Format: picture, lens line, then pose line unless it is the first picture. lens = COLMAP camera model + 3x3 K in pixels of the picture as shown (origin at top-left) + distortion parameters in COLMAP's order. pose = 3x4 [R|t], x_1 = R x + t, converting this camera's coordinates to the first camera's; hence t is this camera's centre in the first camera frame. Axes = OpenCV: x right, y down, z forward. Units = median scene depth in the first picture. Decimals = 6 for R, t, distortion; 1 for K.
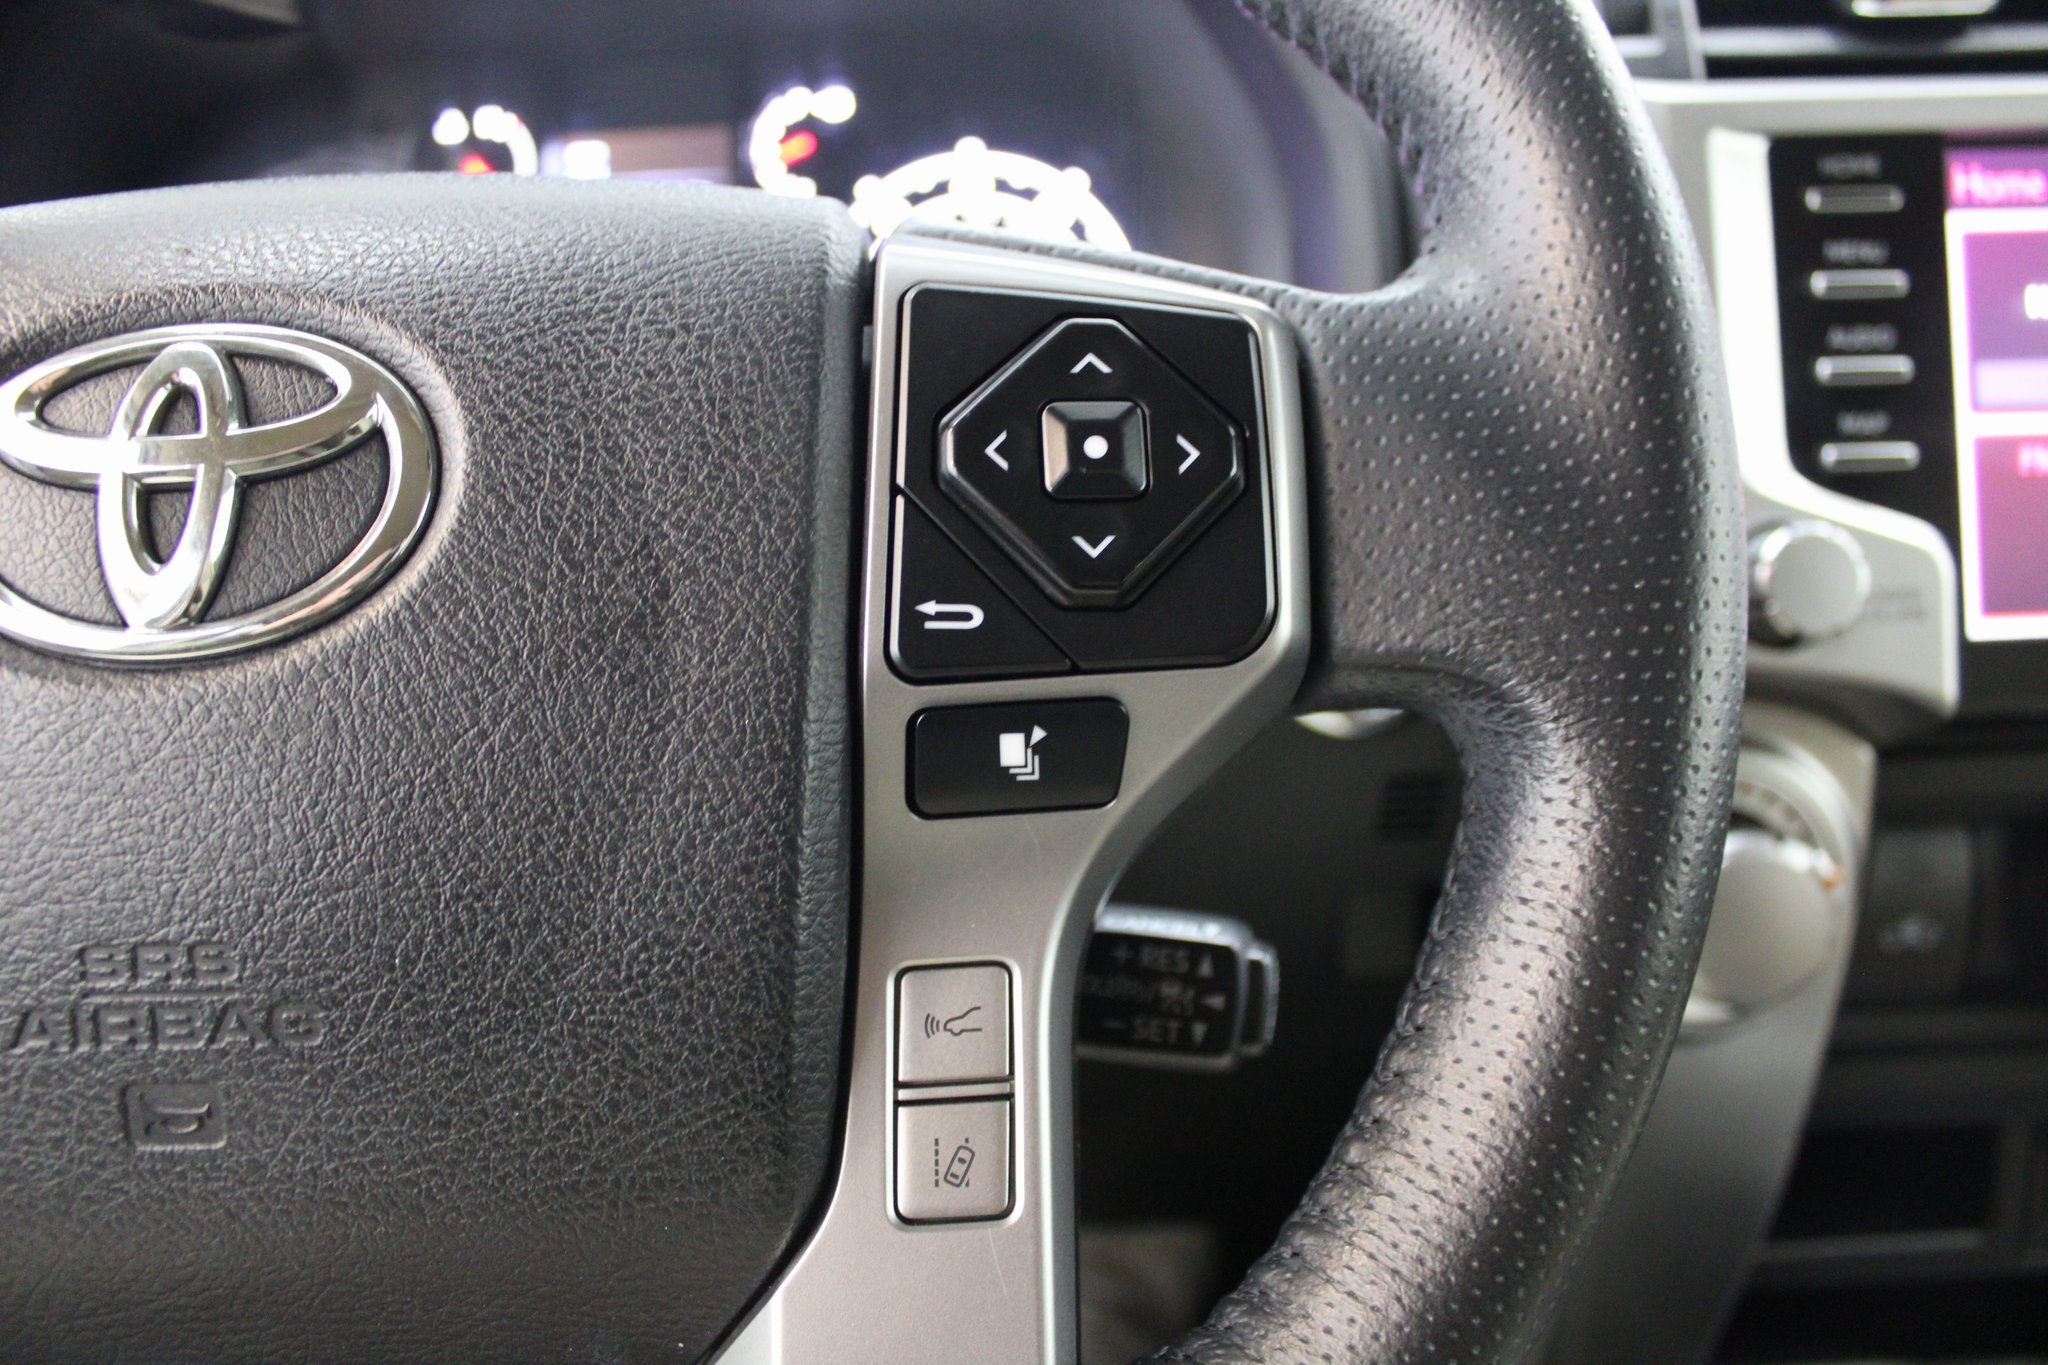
lens RADIAL K [[1645.9, 0, 994.0], [0, 1645.9, 721.6], [0, 0, 1]] dist [-0.178198, 0.138485]
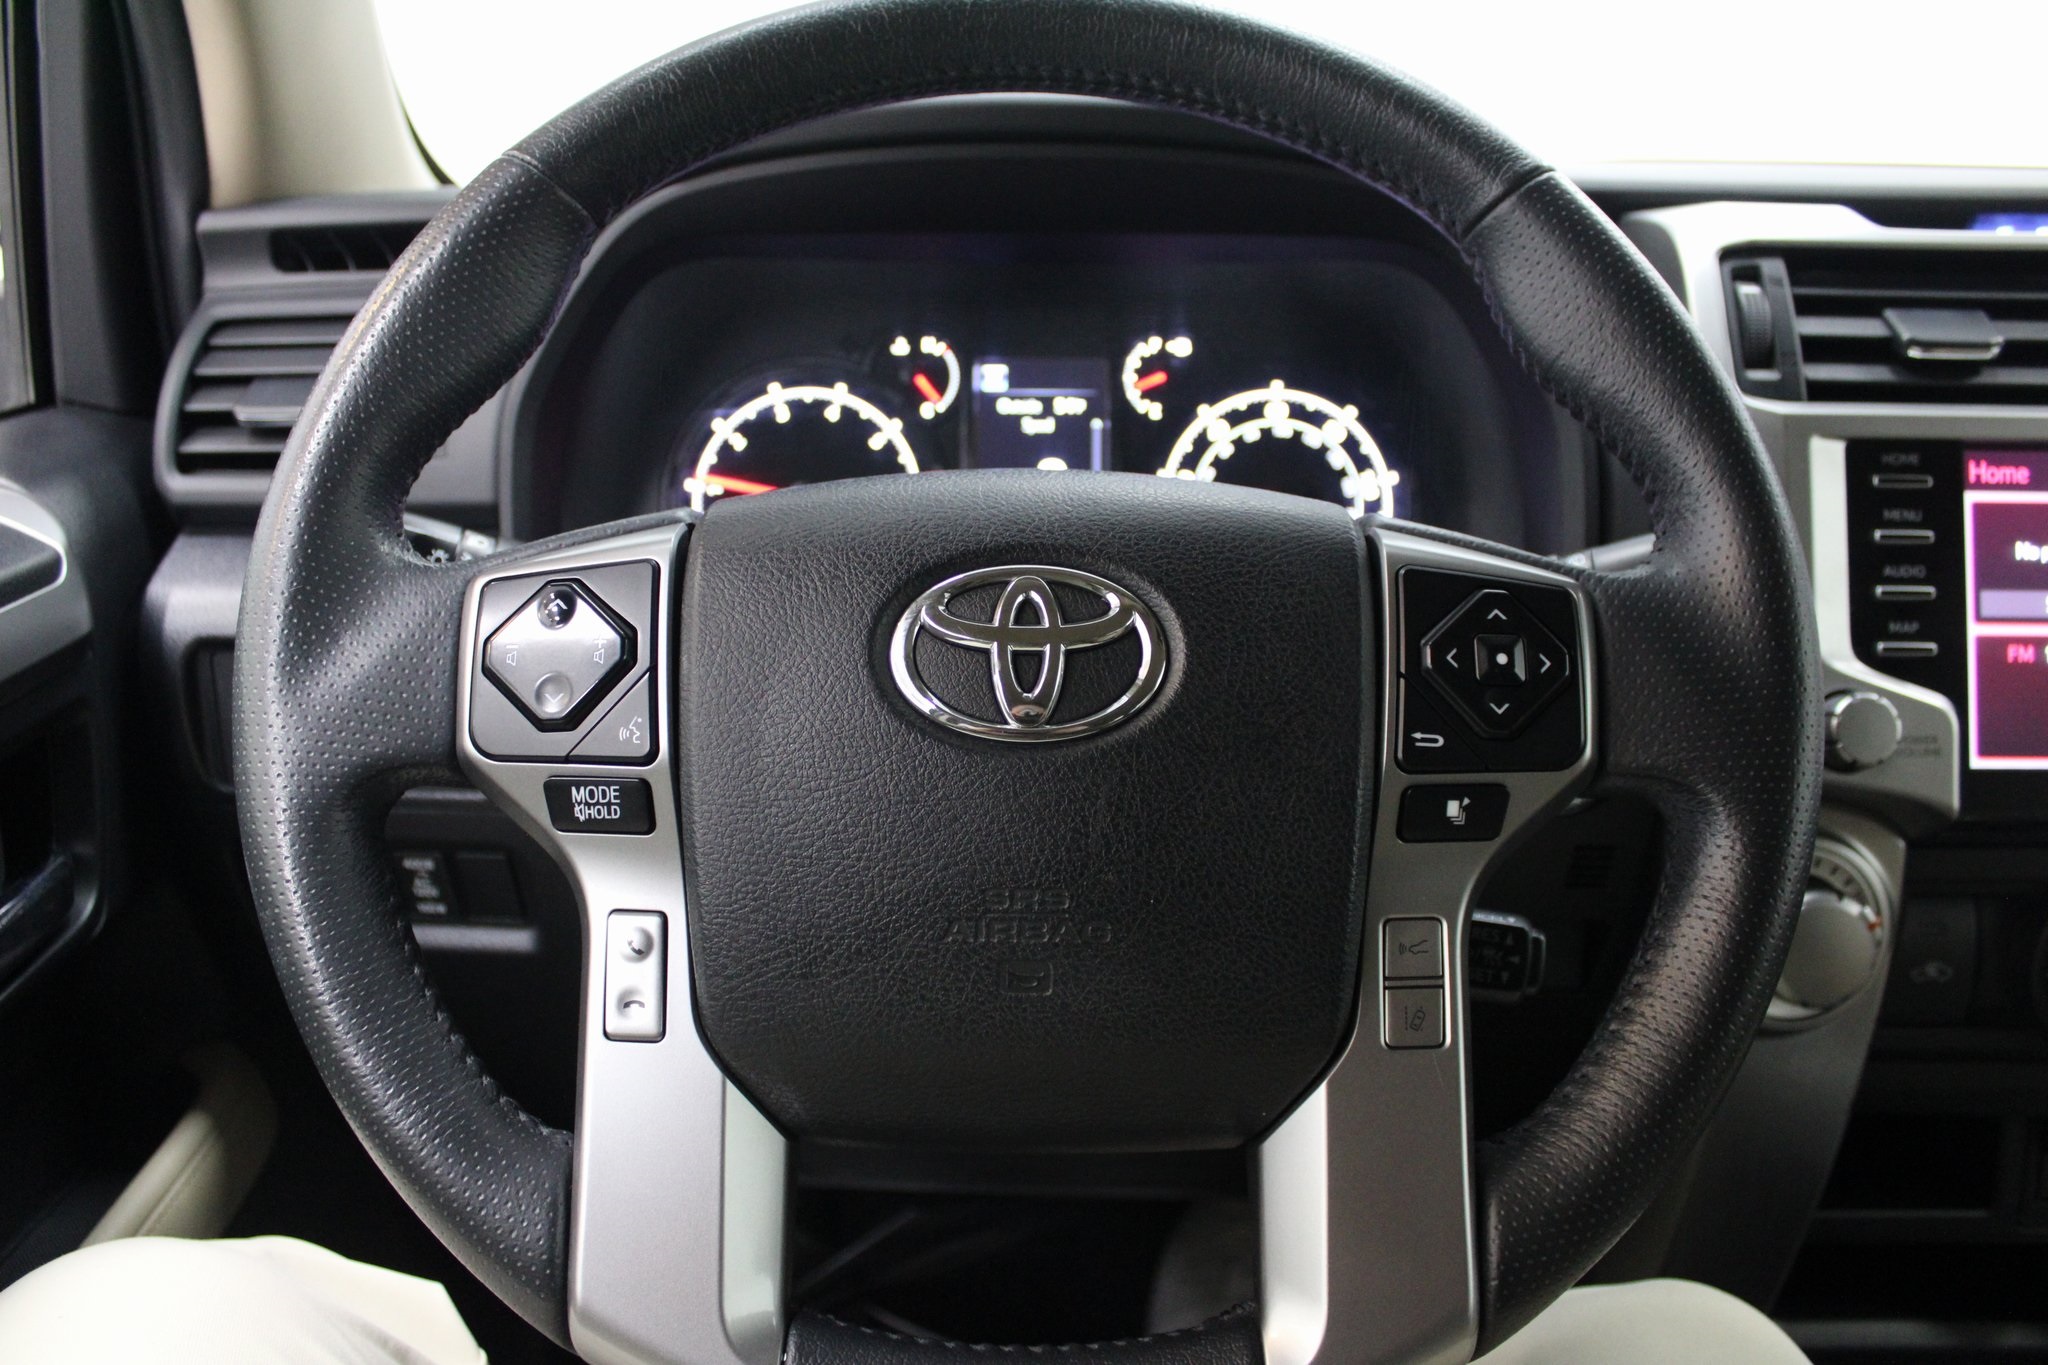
lens RADIAL K [[1645.9, 0, 994.0], [0, 1645.9, 721.6], [0, 0, 1]] dist [-0.178198, 0.138485]
pose [[0.998140, 0.046395, -0.039544, -0.465734], [-0.048233, 0.997736, -0.046877, 0.030698], [0.037279, 0.048697, 0.998118, -0.972414]]
